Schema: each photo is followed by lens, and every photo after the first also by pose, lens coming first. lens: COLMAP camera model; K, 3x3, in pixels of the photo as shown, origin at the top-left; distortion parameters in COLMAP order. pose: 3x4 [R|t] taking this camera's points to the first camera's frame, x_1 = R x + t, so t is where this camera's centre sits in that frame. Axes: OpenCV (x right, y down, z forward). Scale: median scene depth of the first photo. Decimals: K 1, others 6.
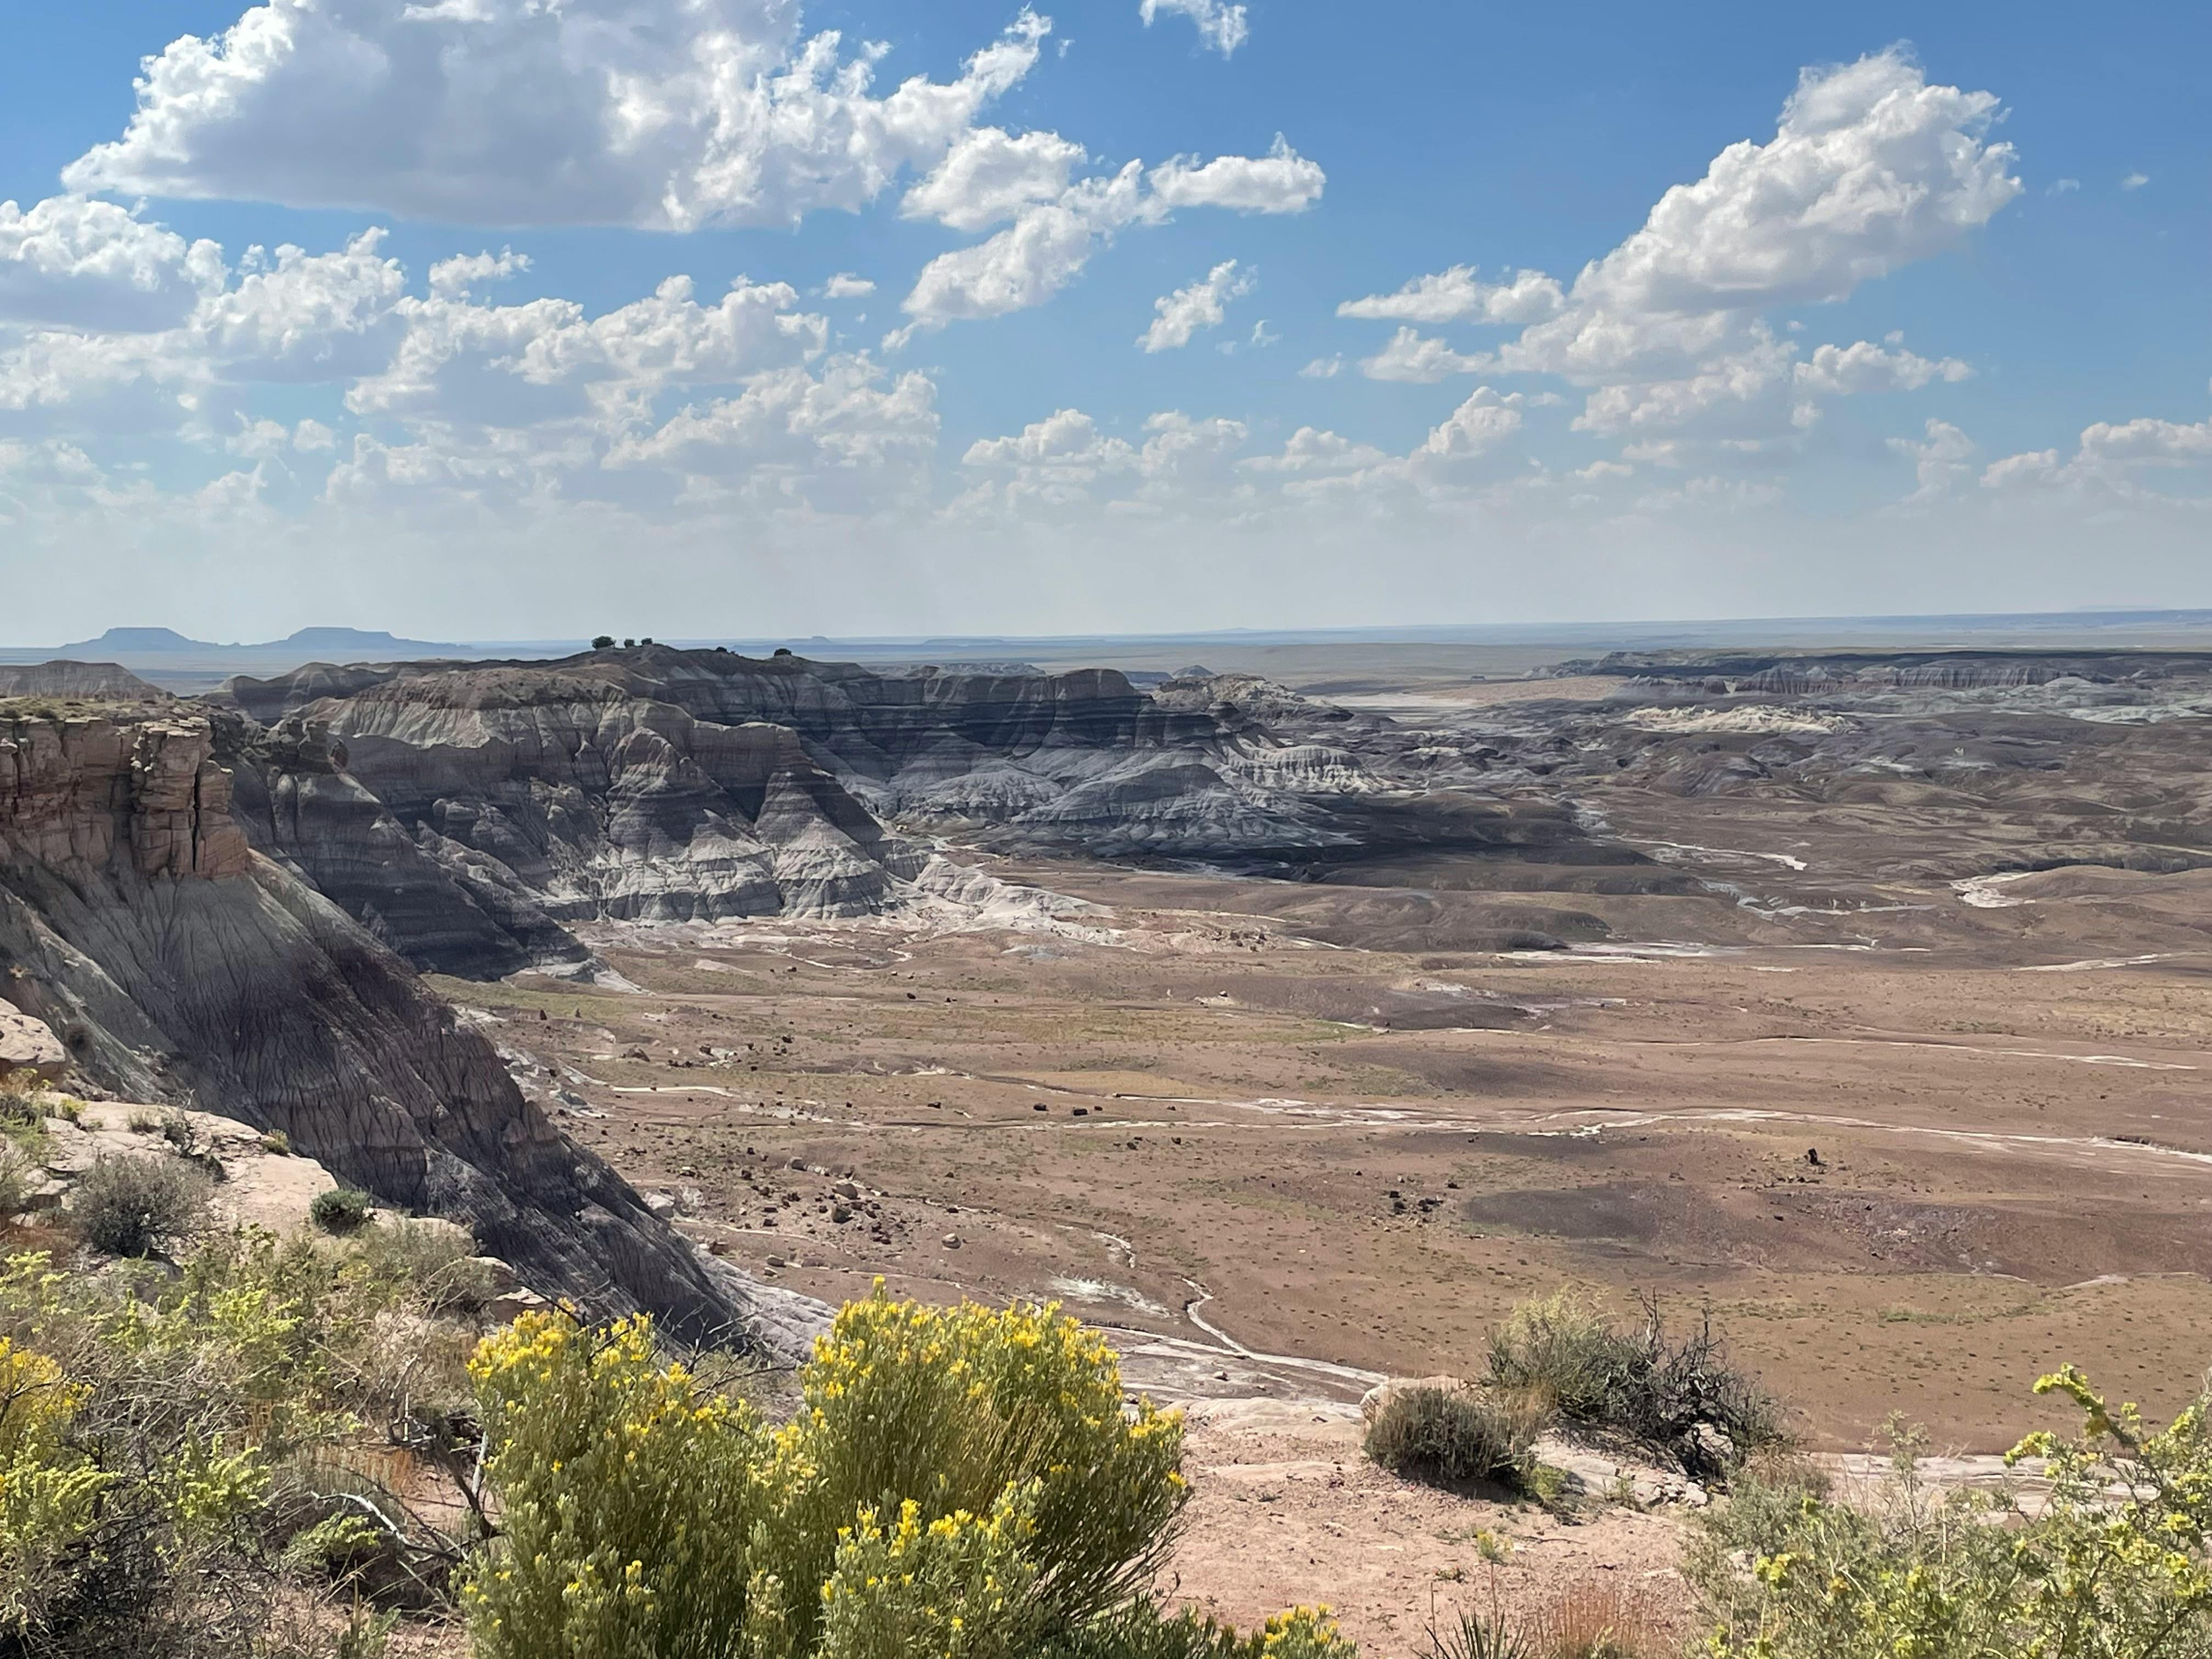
lens RADIAL K [[3656.8, 0, 1106.0], [0, 3656.8, 829.5], [0, 0, 1]] dist [0.033820, -0.049447]
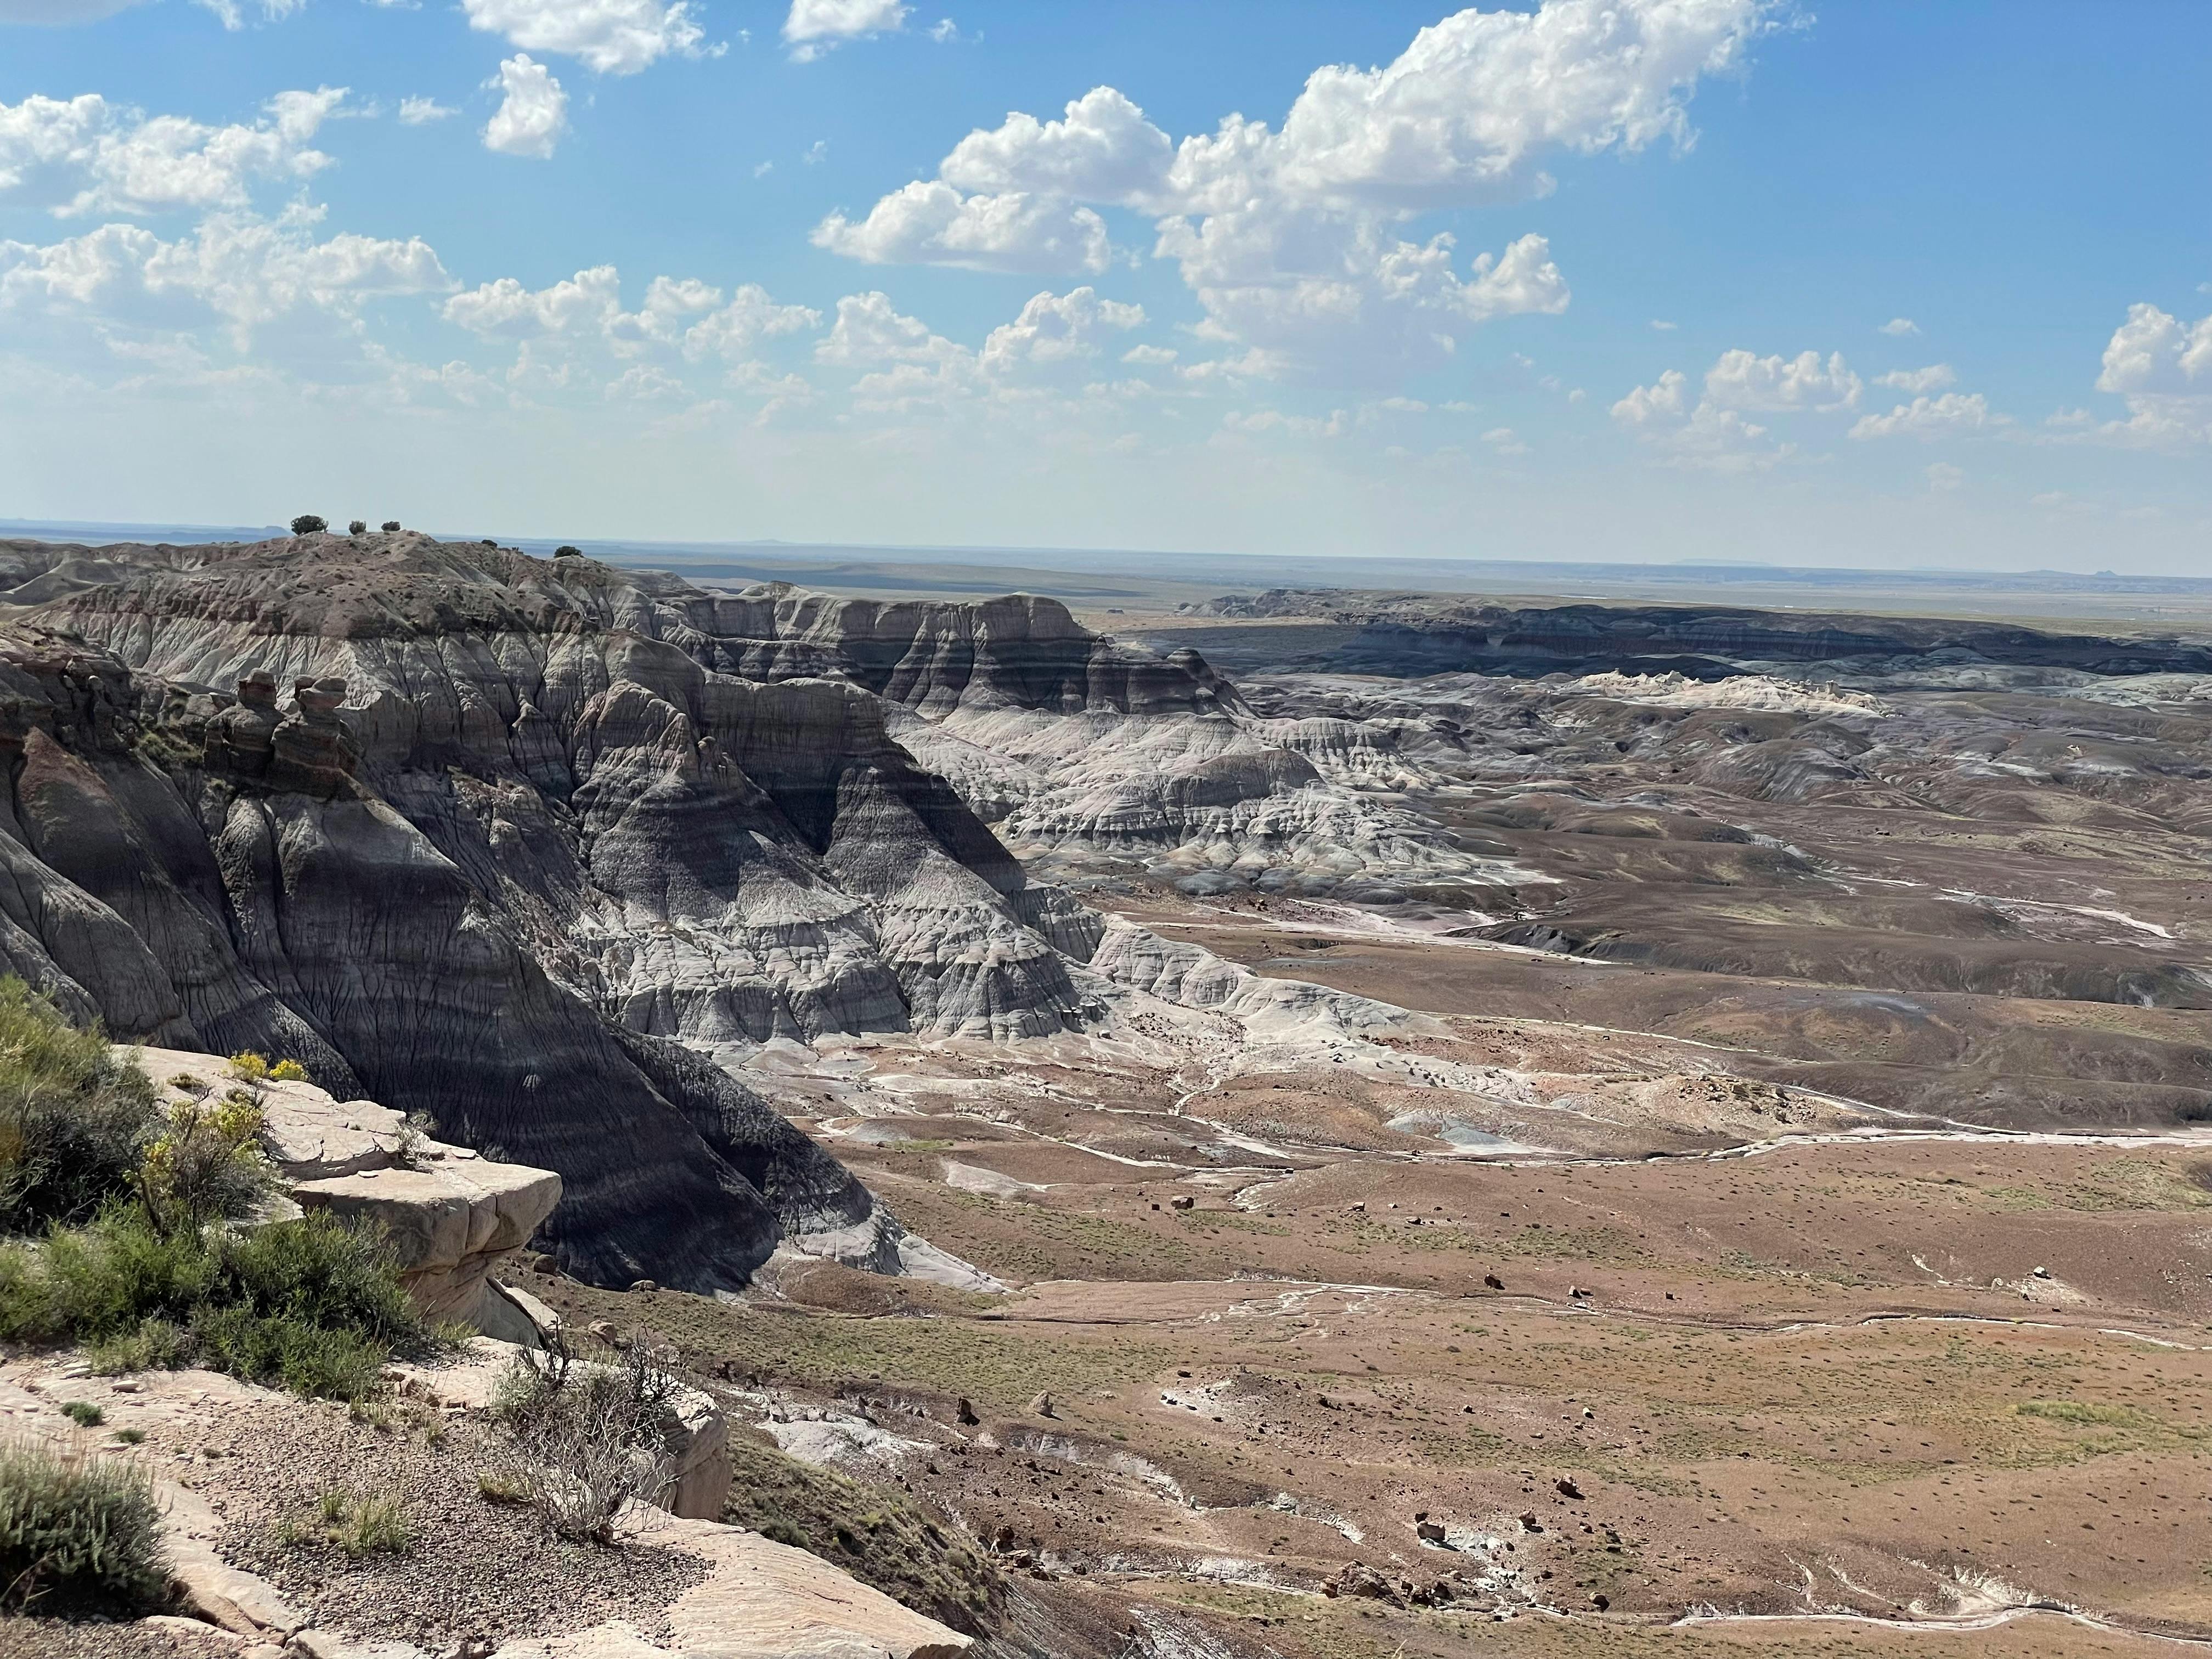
lens RADIAL K [[3656.8, 0, 1106.0], [0, 3656.8, 829.5], [0, 0, 1]] dist [0.033820, -0.049447]
pose [[0.981458, 0.030131, 0.189295, -0.162016], [-0.034375, 0.999225, 0.019174, -0.018435], [-0.188570, -0.025326, 0.981733, 0.430182]]
